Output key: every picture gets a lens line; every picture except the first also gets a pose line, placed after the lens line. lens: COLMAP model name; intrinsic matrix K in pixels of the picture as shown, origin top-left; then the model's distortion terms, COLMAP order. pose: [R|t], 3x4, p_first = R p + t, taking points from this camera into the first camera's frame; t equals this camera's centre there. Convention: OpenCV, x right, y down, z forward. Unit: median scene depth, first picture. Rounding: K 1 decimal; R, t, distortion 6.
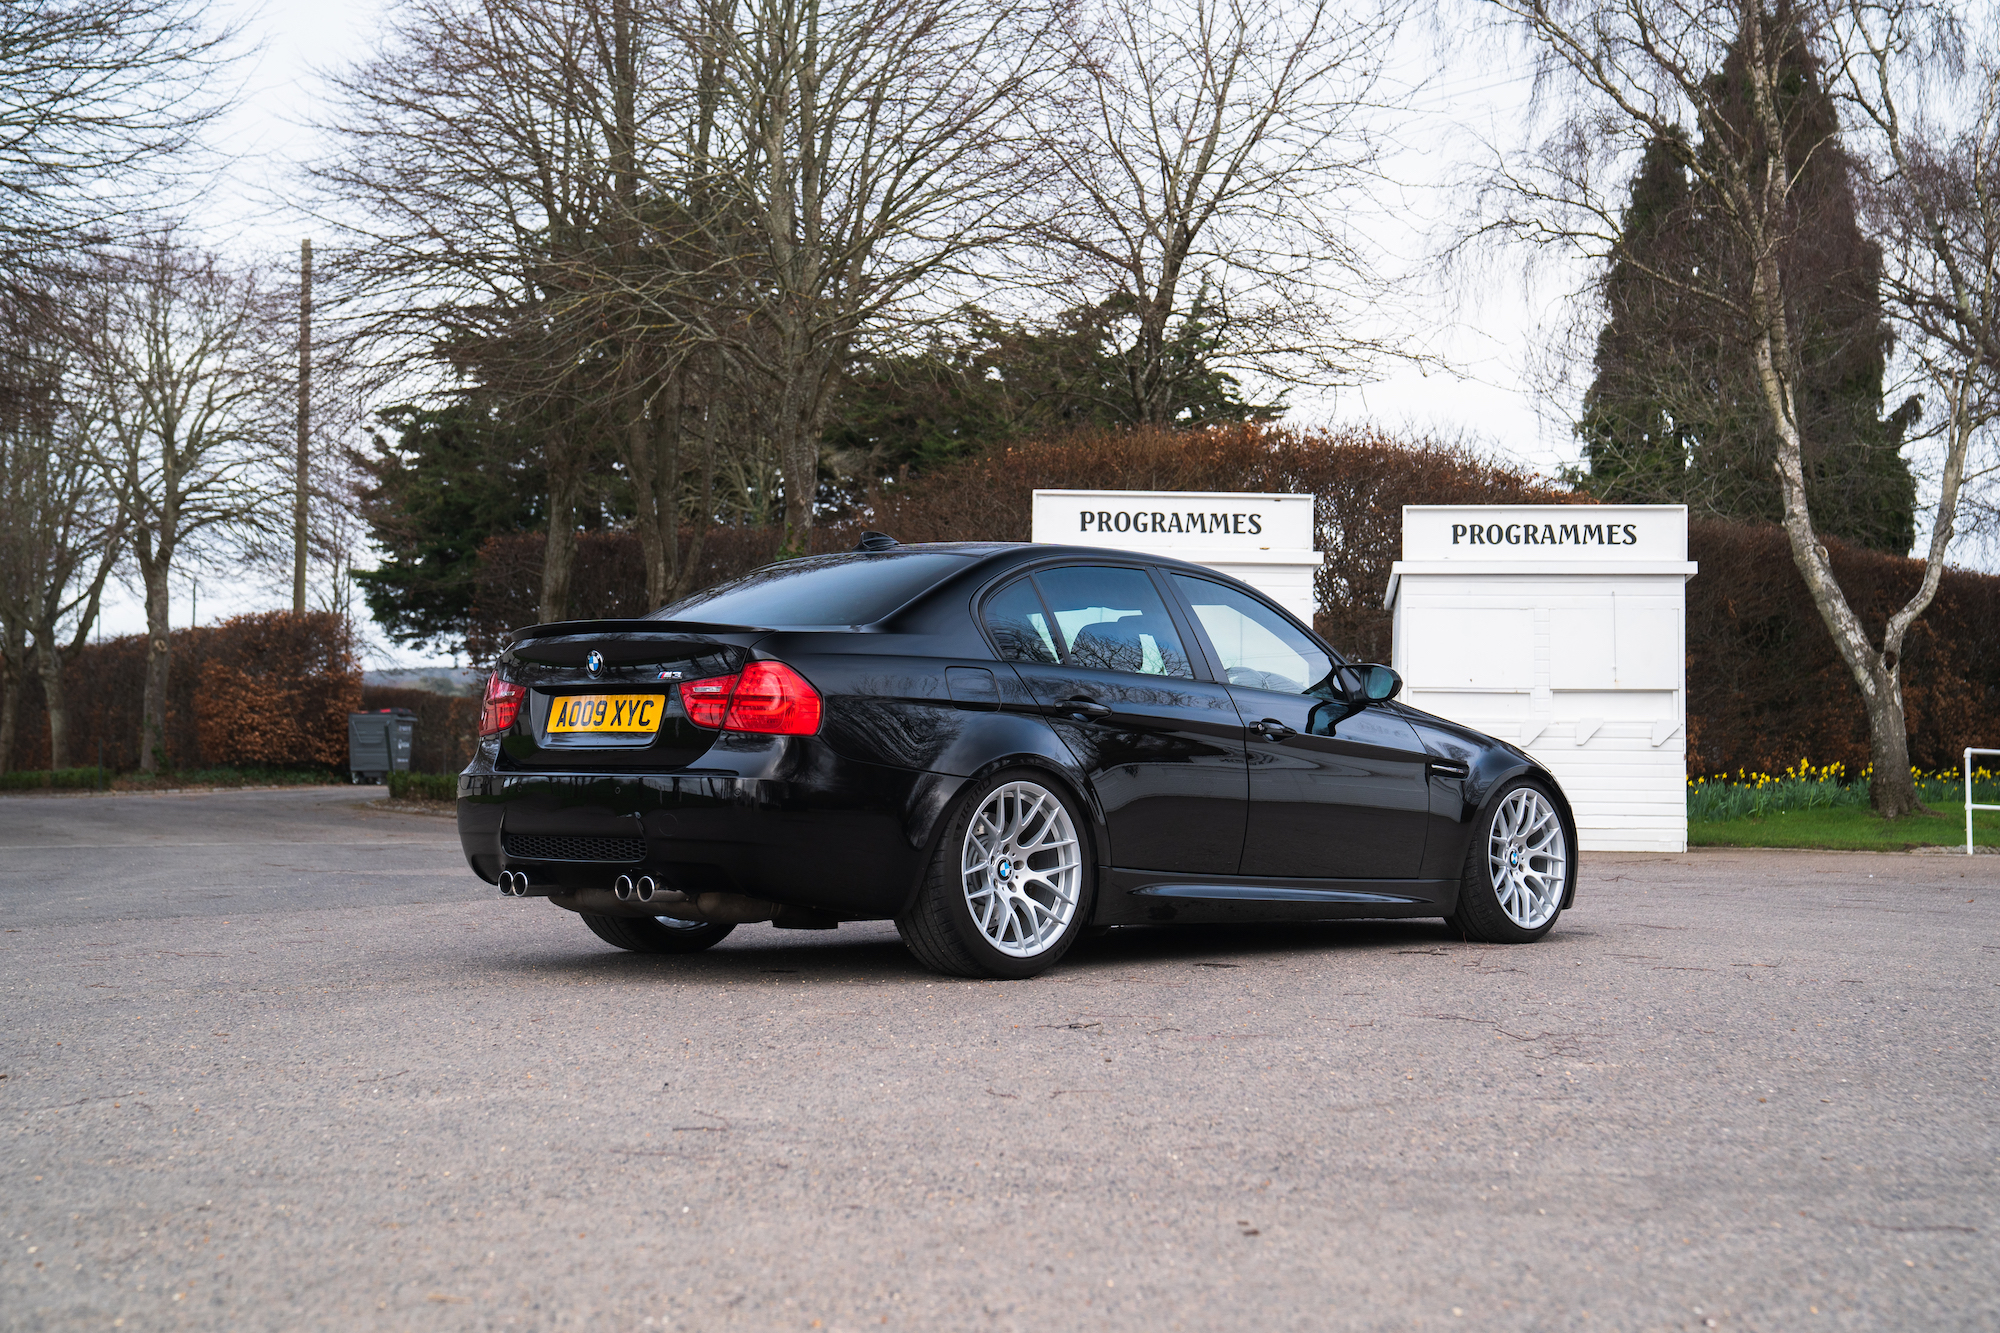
lens RADIAL K [[2675.6, 0, 1054.1], [0, 2675.6, 666.3], [0, 0, 1]] dist [0.118629, 0.042593]
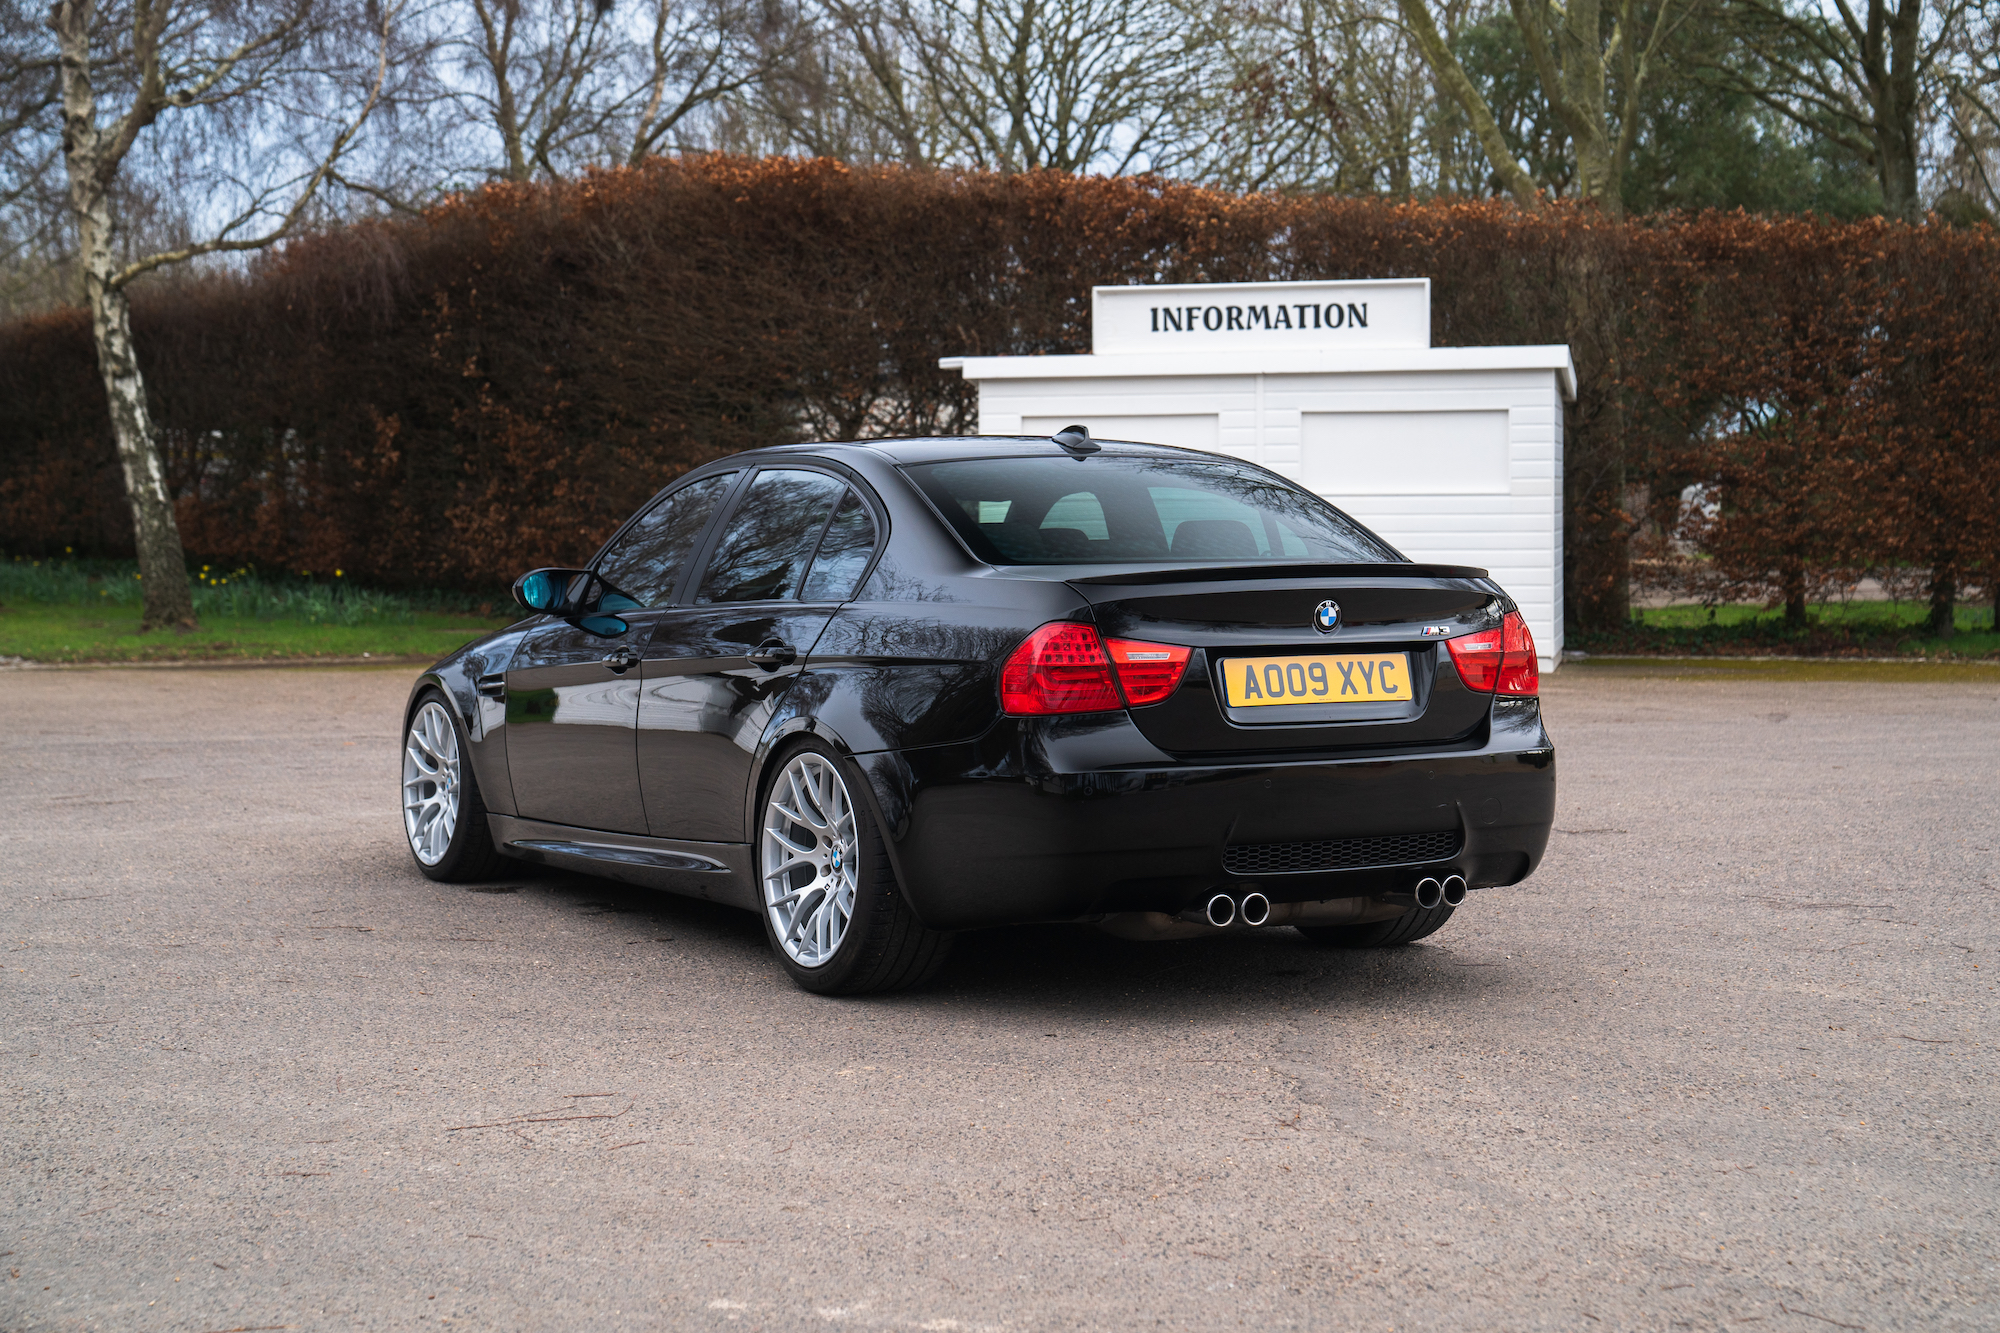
lens RADIAL K [[3036.6, 0, 1000.0], [0, 3036.6, 666.5], [0, 0, 1]] dist [0.183815, 0.030086]
pose [[0.306805, -0.057249, 0.950049, -0.313147], [-0.033244, 0.996936, 0.070810, -0.013828], [-0.951191, -0.053308, 0.303962, 0.245900]]
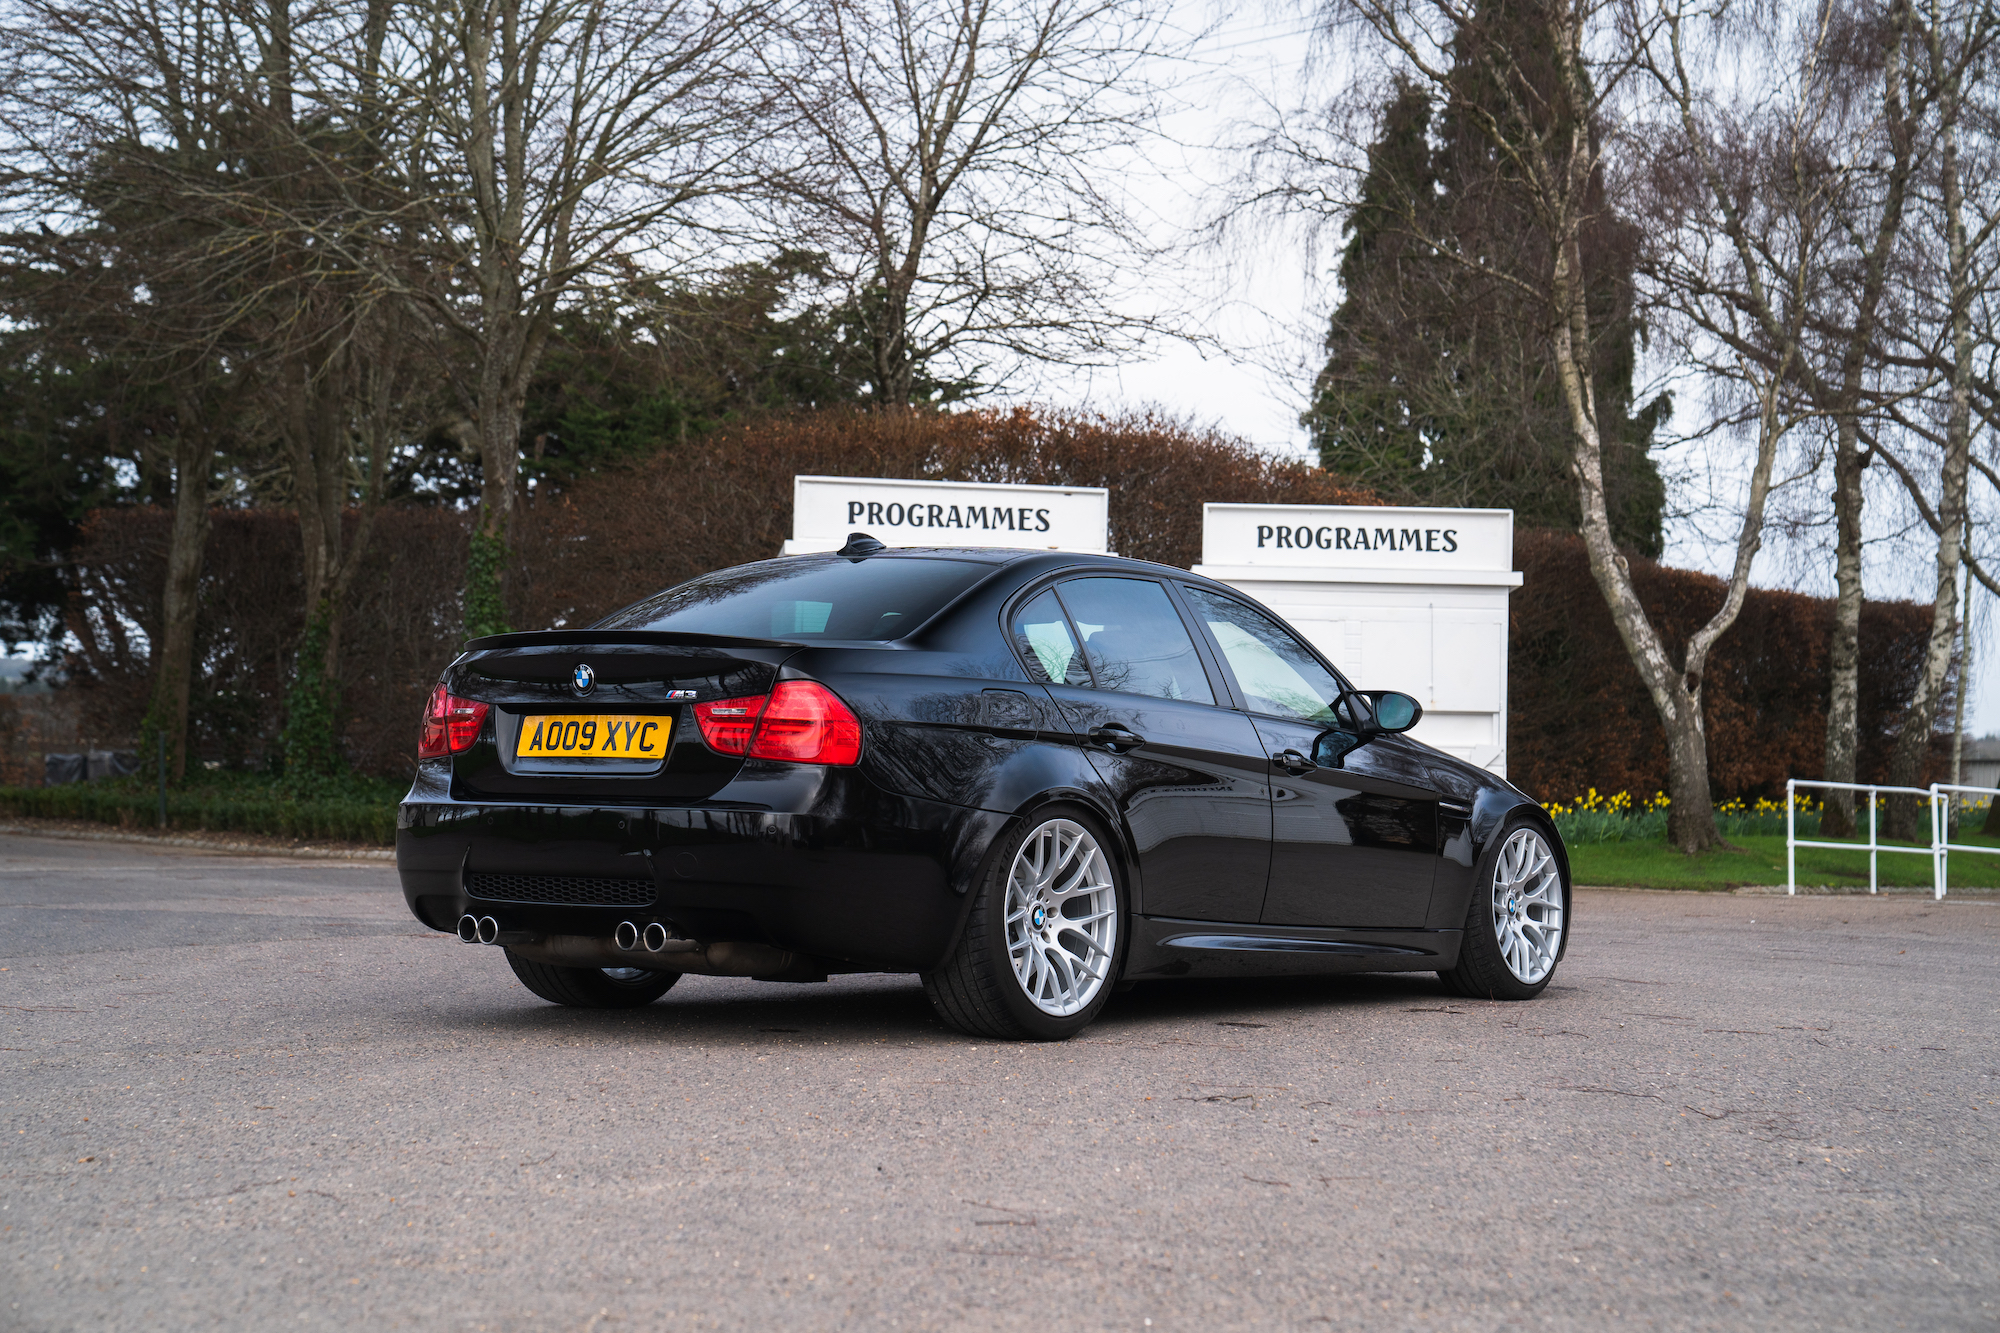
lens RADIAL K [[3001.8, 0, 999.4], [0, 3001.8, 691.7], [0, 0, 1]] dist [0.202034, 0.024731]
pose [[0.993776, 0.015990, 0.110245, -0.043338], [-0.016780, 0.999840, 0.006242, -0.001588], [-0.110128, -0.008053, 0.993885, 0.002299]]
